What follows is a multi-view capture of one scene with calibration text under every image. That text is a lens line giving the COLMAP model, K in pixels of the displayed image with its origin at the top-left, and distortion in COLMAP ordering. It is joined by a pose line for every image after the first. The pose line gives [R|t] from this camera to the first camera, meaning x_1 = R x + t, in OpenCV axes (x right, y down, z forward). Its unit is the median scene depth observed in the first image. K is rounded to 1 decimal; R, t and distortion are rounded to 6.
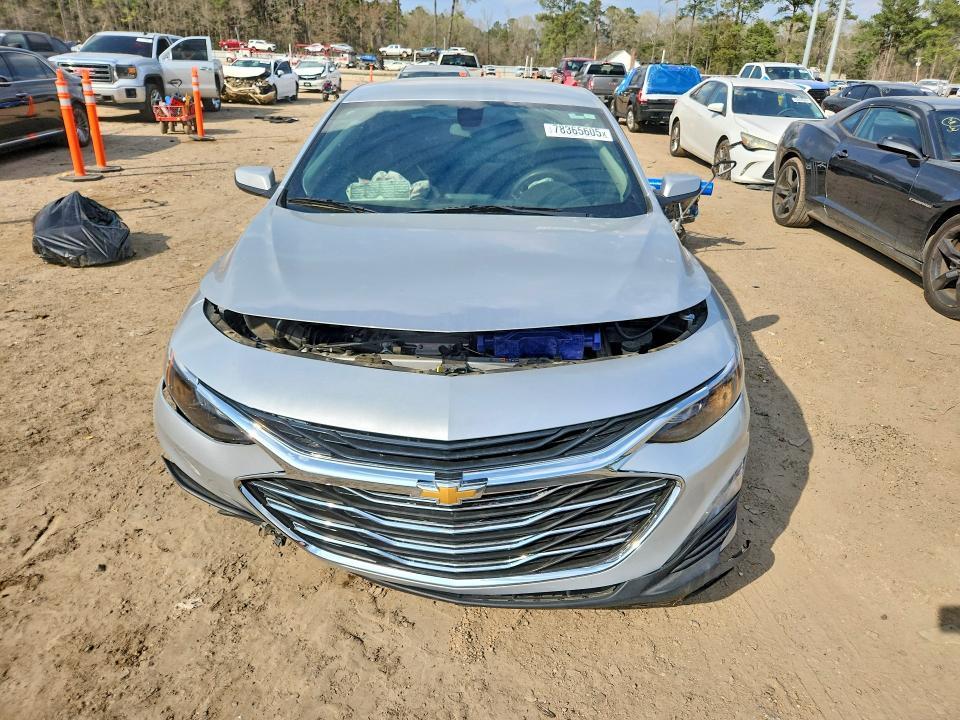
lens RADIAL K [[740.5, 0, 480.0], [0, 740.5, 360.0], [0, 0, 1]] dist [0.004977, 0.004743]
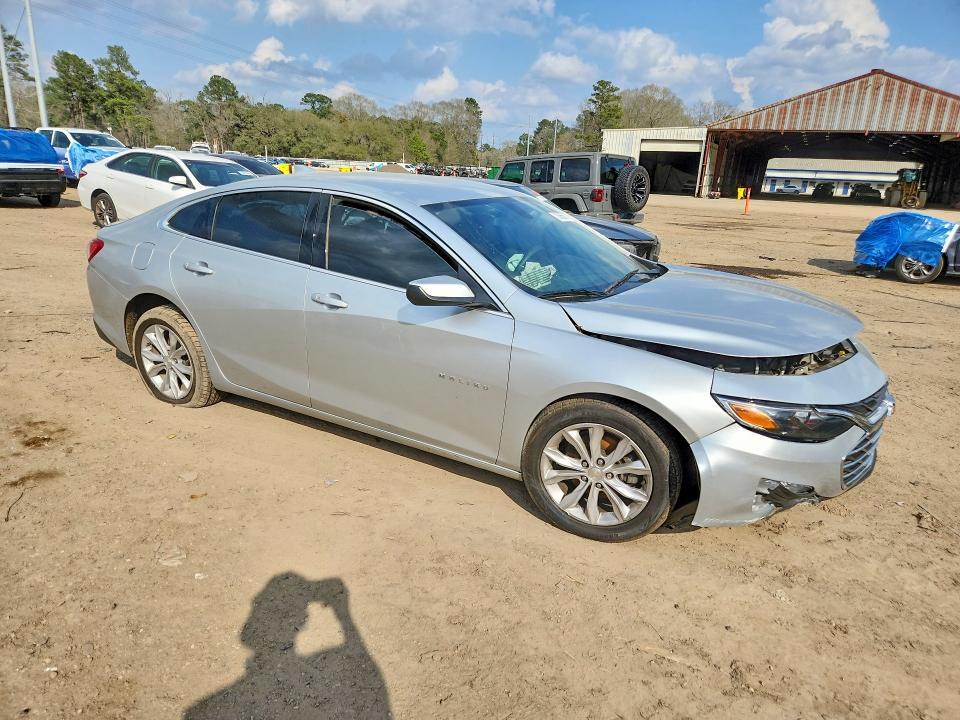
lens RADIAL K [[740.5, 0, 480.0], [0, 740.5, 360.0], [0, 0, 1]] dist [0.004977, 0.004743]
pose [[0.423713, -0.241904, 0.872897, -0.708012], [0.295275, 0.947926, 0.119367, -0.161006], [-0.856318, 0.207167, 0.473077, 0.321971]]
